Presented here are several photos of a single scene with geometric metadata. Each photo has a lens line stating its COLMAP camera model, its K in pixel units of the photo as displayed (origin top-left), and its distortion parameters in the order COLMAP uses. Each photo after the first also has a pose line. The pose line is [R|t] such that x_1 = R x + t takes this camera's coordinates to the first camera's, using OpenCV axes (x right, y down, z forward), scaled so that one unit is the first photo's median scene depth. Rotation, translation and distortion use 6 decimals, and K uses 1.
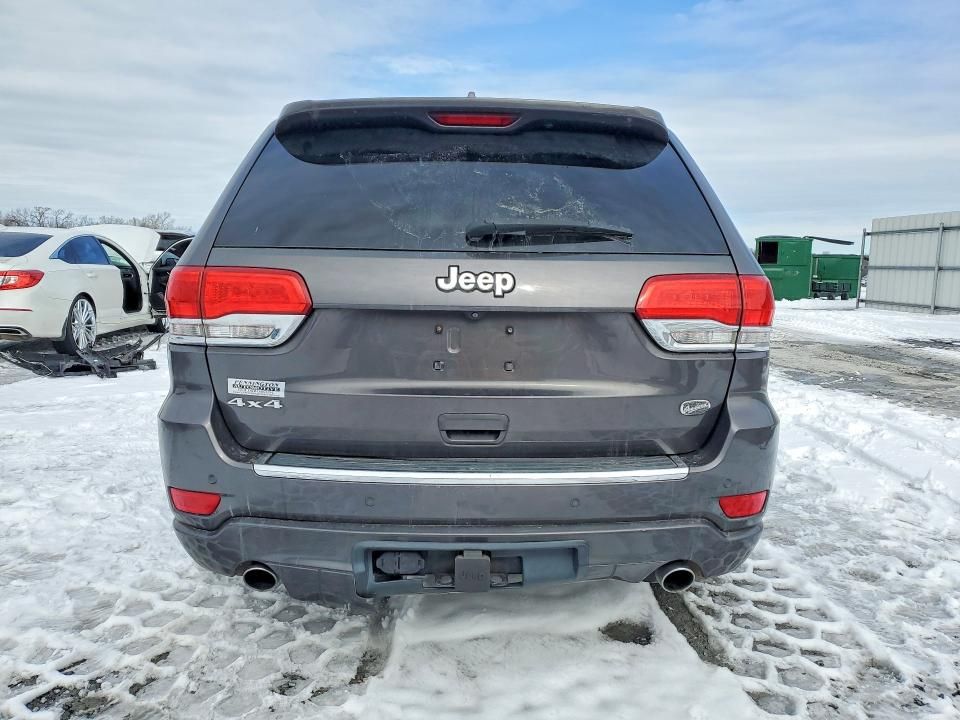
lens RADIAL K [[785.2, 0, 486.1], [0, 785.2, 361.8], [0, 0, 1]] dist [0.036586, -0.000776]
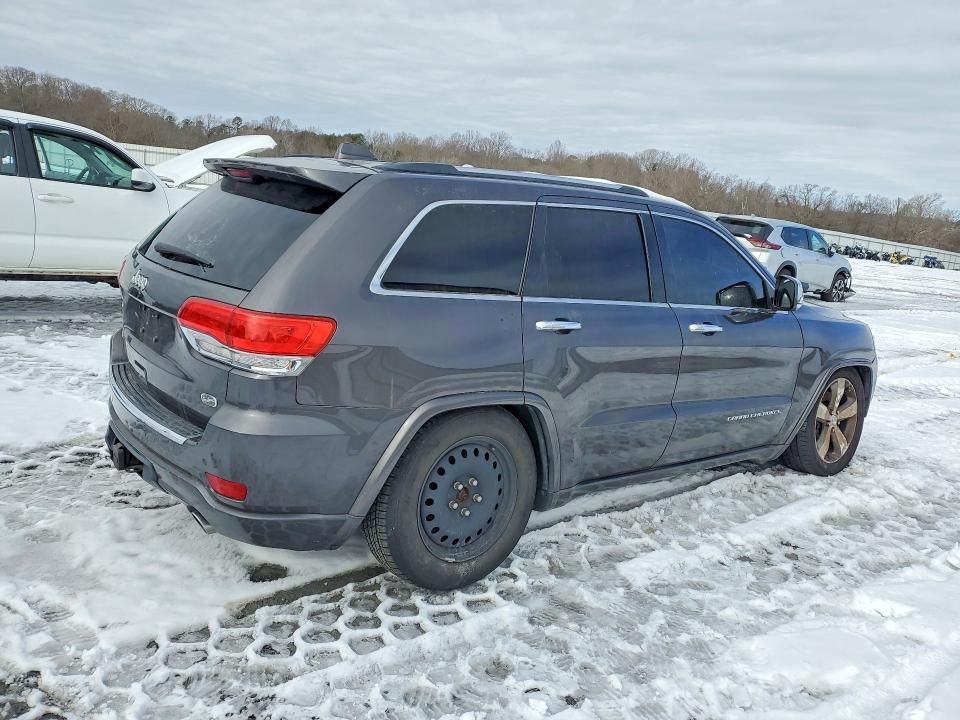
lens RADIAL K [[785.2, 0, 486.1], [0, 785.2, 361.8], [0, 0, 1]] dist [0.036586, -0.000776]
pose [[0.586678, 0.237476, -0.774219, 1.258203], [-0.212776, 0.967650, 0.135573, -0.232524], [0.781368, 0.085198, 0.618228, 0.435584]]
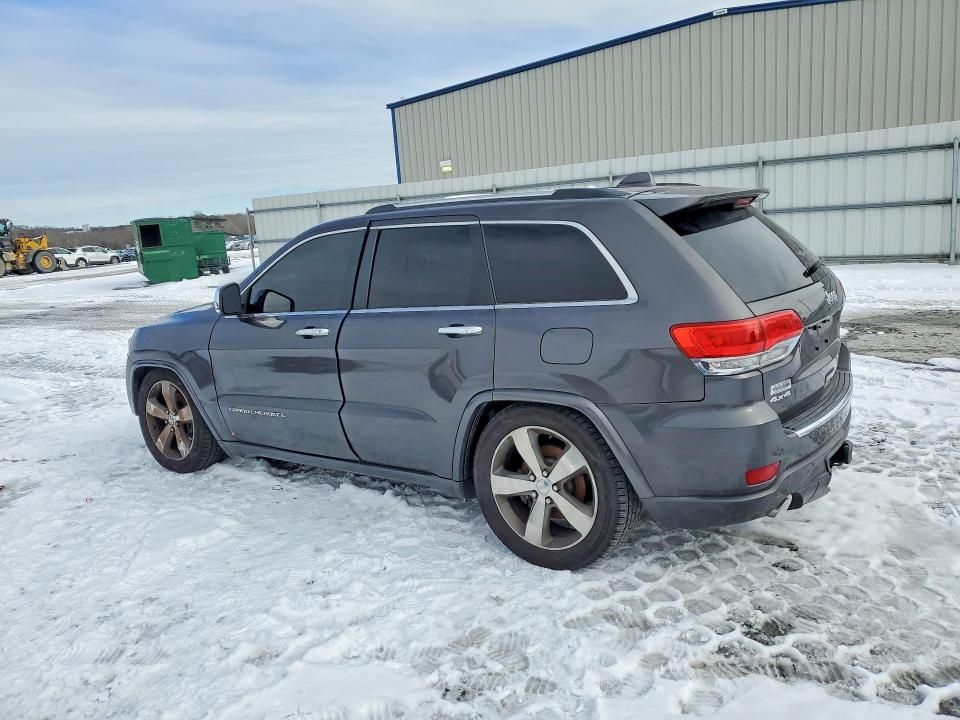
lens RADIAL K [[785.2, 0, 486.1], [0, 785.2, 361.8], [0, 0, 1]] dist [0.036586, -0.000776]
pose [[0.586762, -0.228390, 0.776883, -1.483806], [0.195235, 0.970999, 0.138000, -0.283682], [-0.785871, 0.070701, 0.614335, 0.392660]]
